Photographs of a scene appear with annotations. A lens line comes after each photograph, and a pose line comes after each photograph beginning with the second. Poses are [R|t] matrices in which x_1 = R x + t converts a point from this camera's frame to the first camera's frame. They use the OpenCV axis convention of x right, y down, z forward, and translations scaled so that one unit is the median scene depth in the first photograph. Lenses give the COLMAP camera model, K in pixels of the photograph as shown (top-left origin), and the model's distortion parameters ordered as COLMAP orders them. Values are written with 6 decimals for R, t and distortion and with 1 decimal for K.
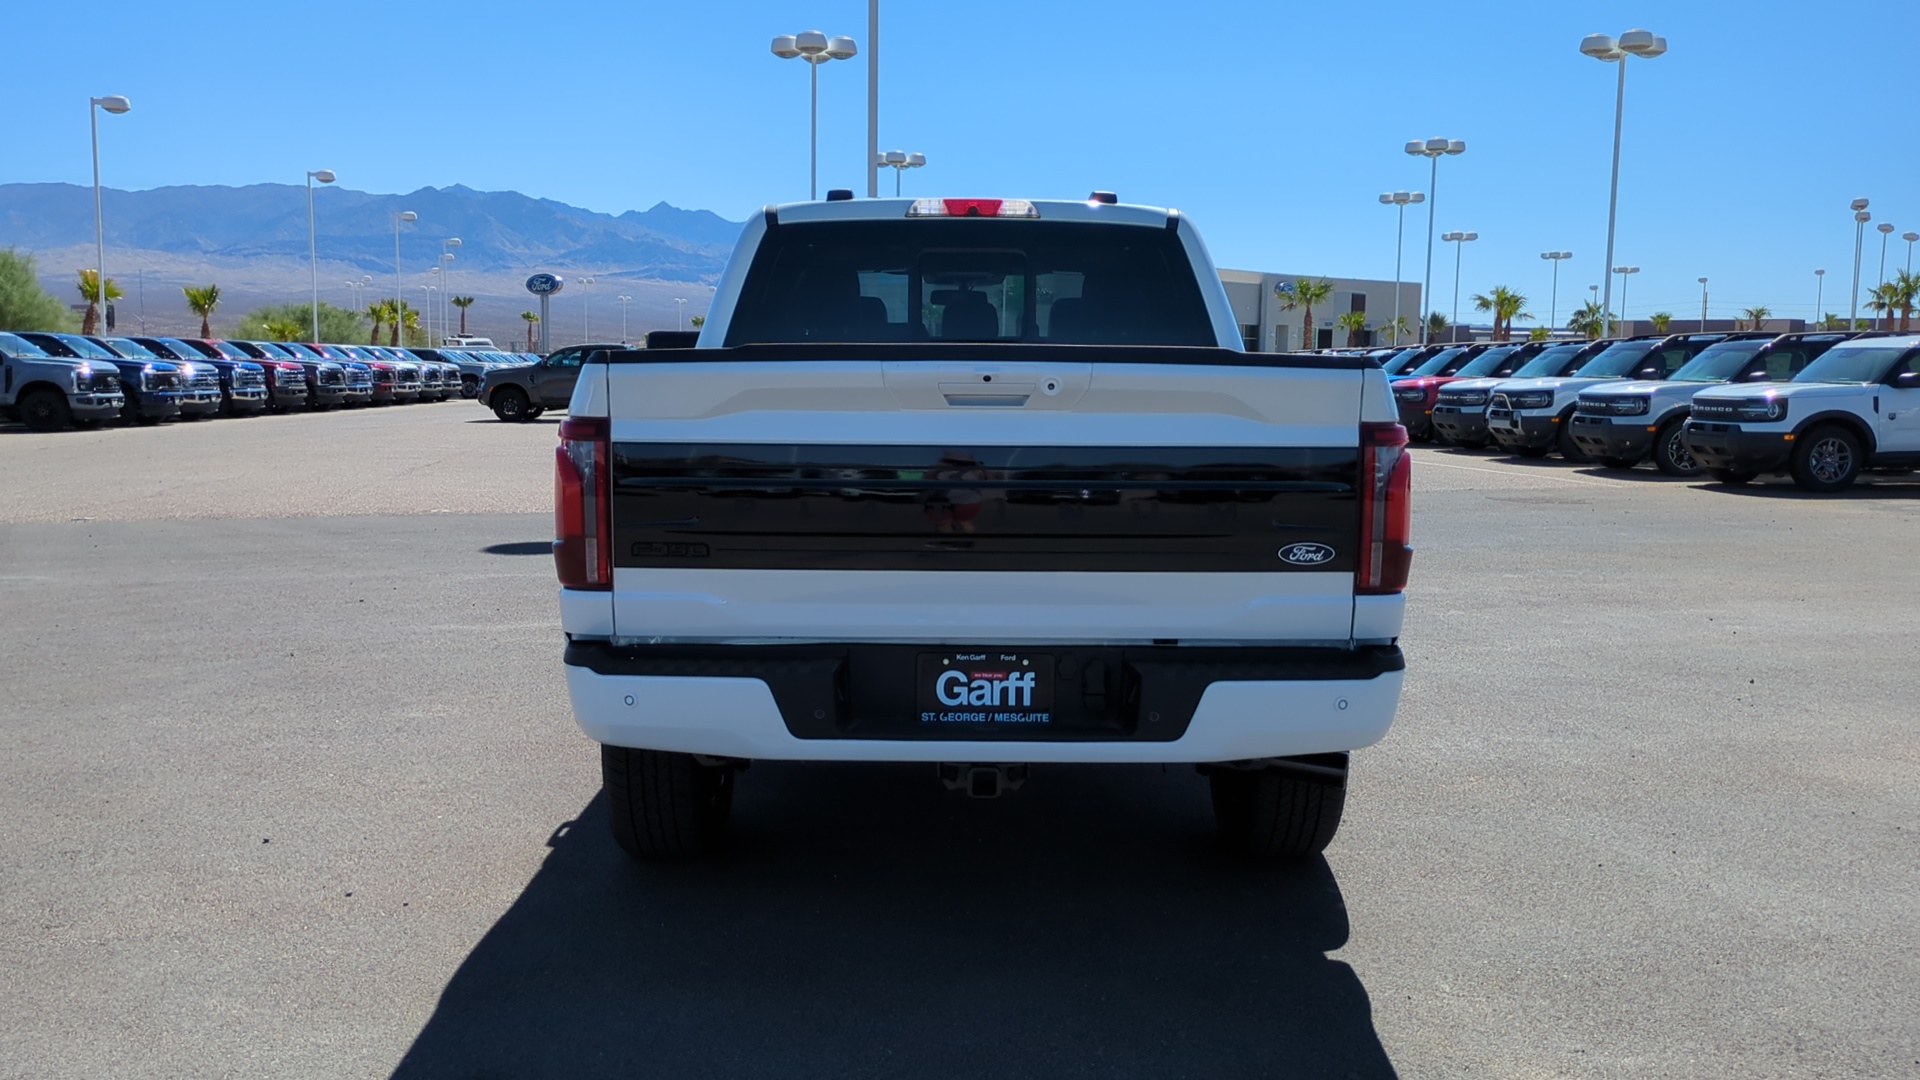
lens RADIAL K [[1645.7, 0, 972.9], [0, 1645.7, 541.8], [0, 0, 1]] dist [0.087848, -0.129142]
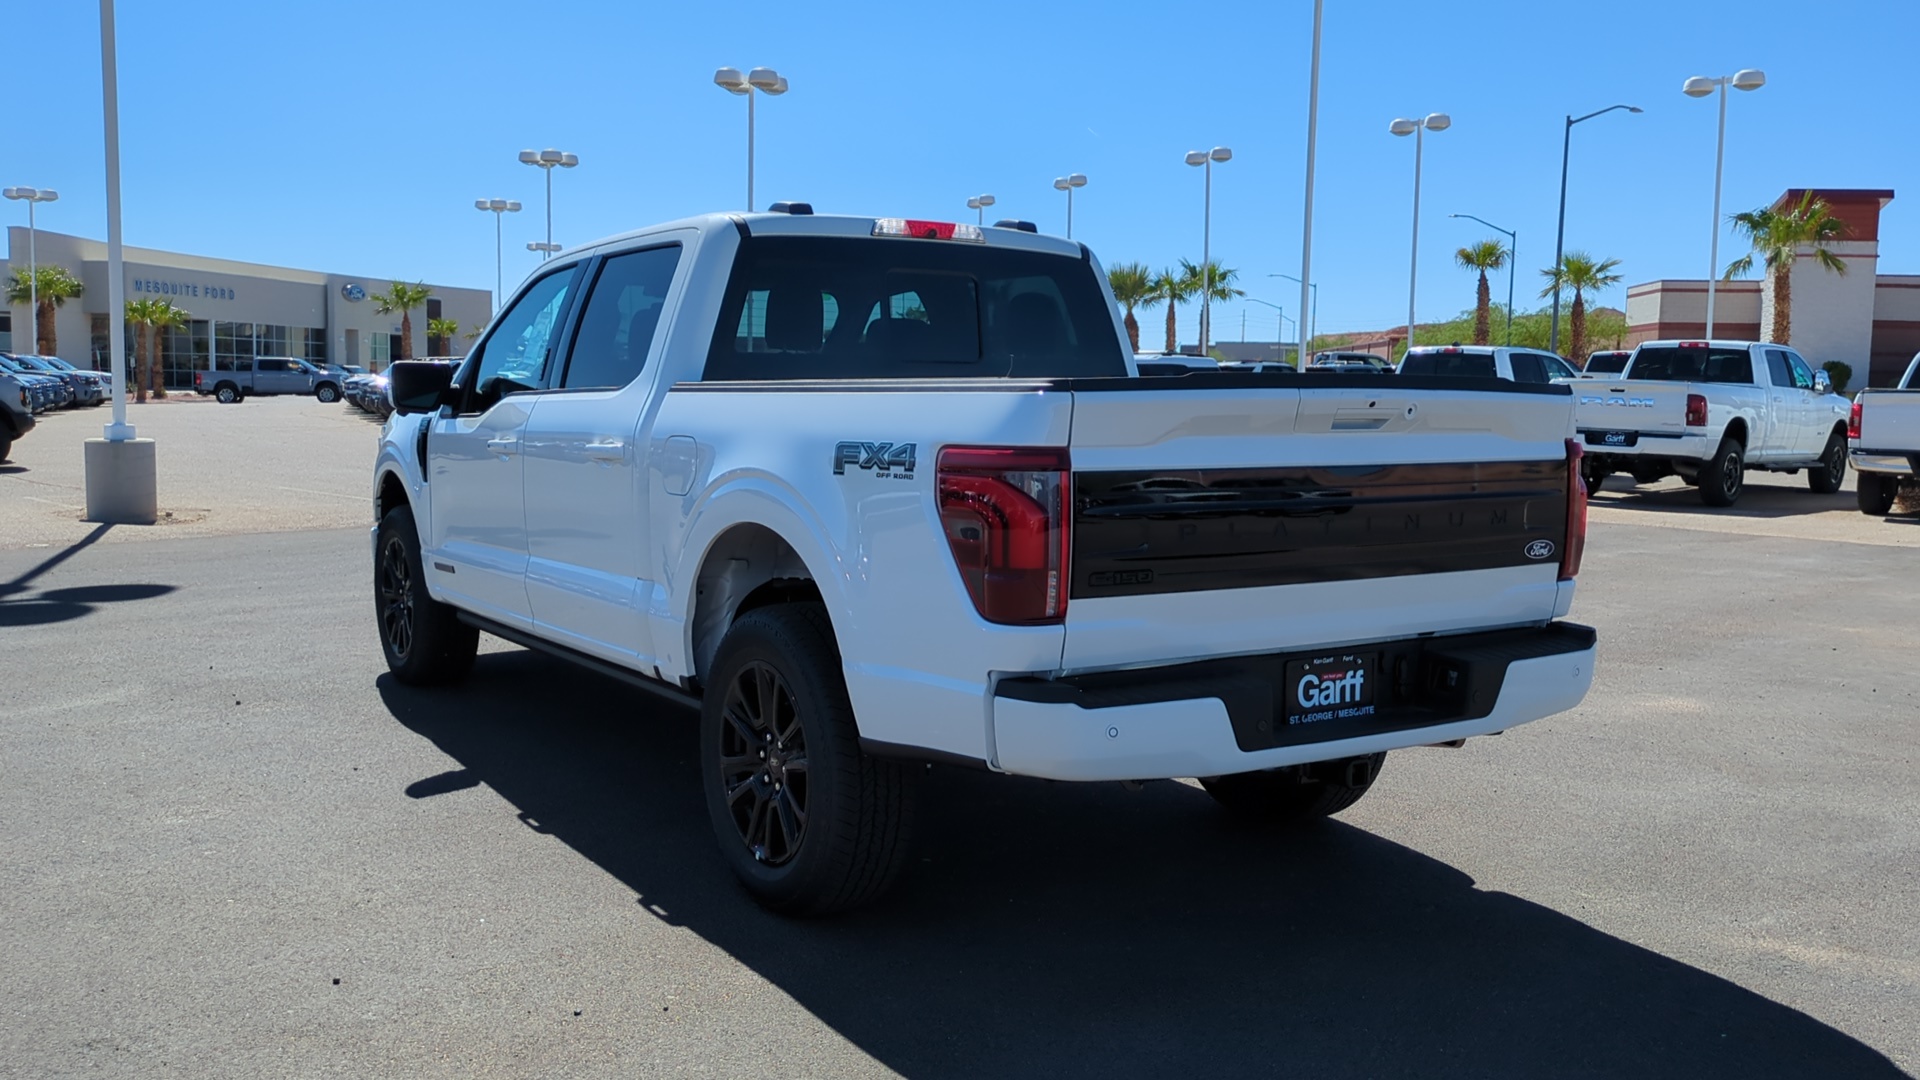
lens RADIAL K [[1645.7, 0, 972.9], [0, 1645.7, 541.8], [0, 0, 1]] dist [0.087848, -0.129142]
pose [[0.844333, -0.049289, 0.533548, -0.525317], [0.051710, 0.998608, 0.010420, -0.021298], [-0.533318, 0.018792, 0.845706, 0.137664]]
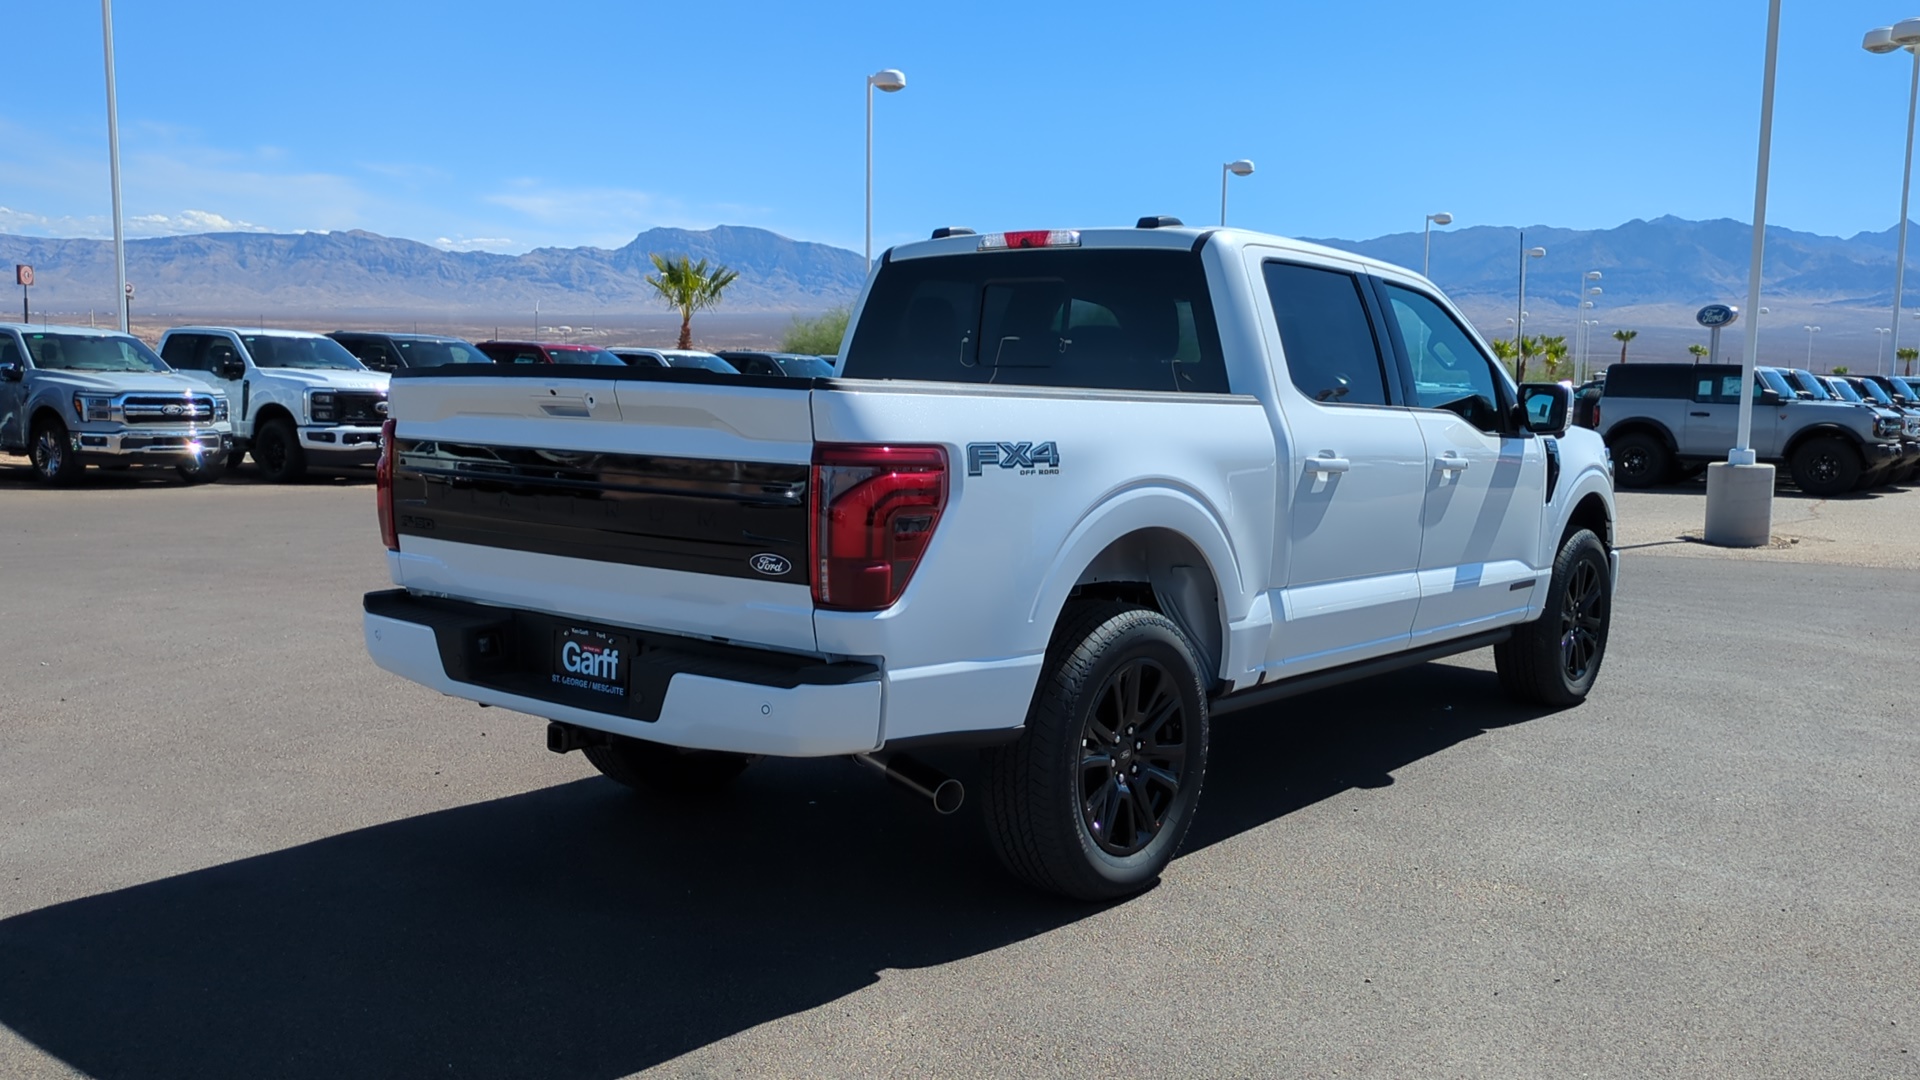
lens RADIAL K [[1645.7, 0, 972.9], [0, 1645.7, 541.8], [0, 0, 1]] dist [0.087848, -0.129142]
pose [[0.768841, 0.068352, -0.635777, 0.648954], [-0.081764, 0.996617, 0.008269, -0.017550], [0.634191, 0.045626, 0.771829, 0.183120]]
